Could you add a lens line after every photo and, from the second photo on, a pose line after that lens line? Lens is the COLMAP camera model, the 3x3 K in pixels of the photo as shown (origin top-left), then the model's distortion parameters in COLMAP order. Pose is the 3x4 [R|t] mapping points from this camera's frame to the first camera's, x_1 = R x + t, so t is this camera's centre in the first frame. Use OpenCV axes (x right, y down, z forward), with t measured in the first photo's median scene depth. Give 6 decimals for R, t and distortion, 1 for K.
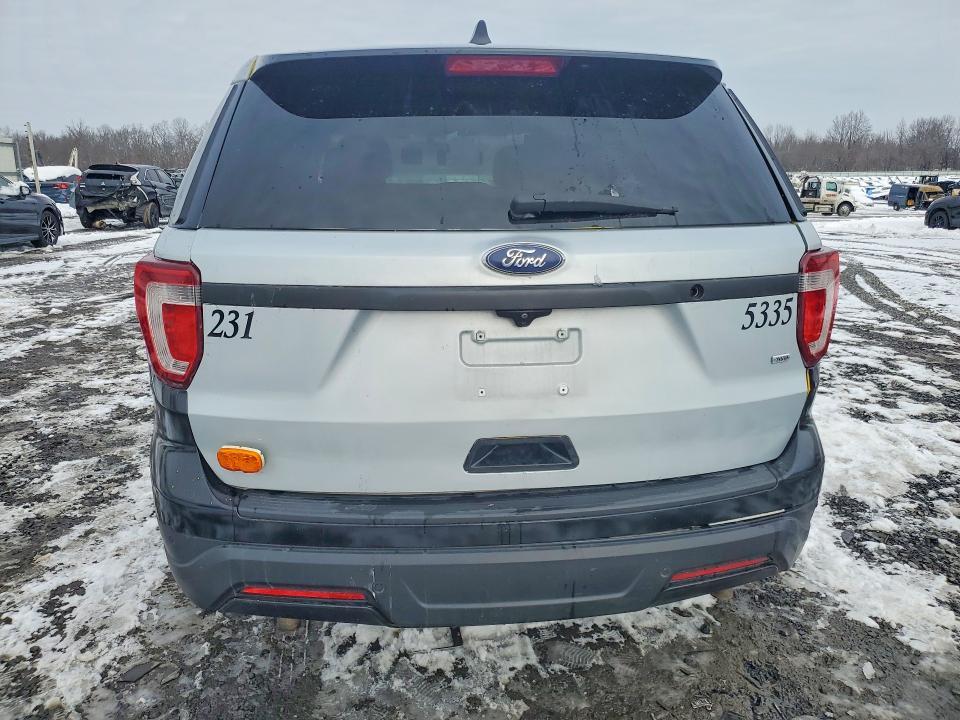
lens RADIAL K [[781.6, 0, 480.0], [0, 781.6, 360.0], [0, 0, 1]] dist [0.003188, 0.008783]
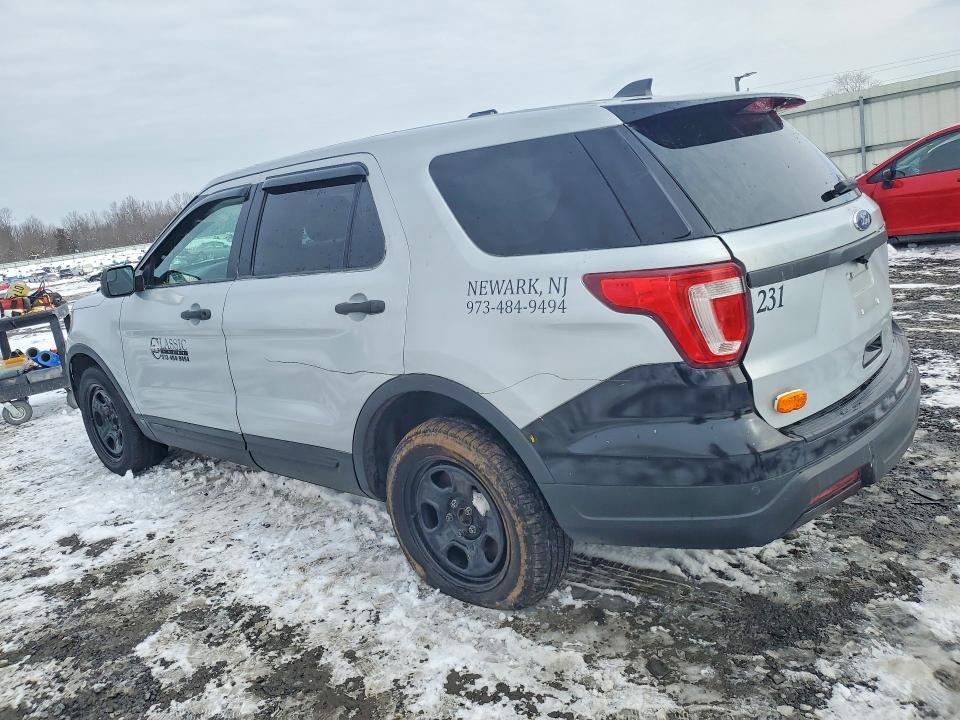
lens RADIAL K [[781.6, 0, 480.0], [0, 781.6, 360.0], [0, 0, 1]] dist [0.003188, 0.008783]
pose [[0.715715, -0.237569, 0.656744, -1.173862], [0.288961, 0.956832, 0.031214, -0.098464], [-0.635809, 0.167433, 0.753467, 0.279321]]
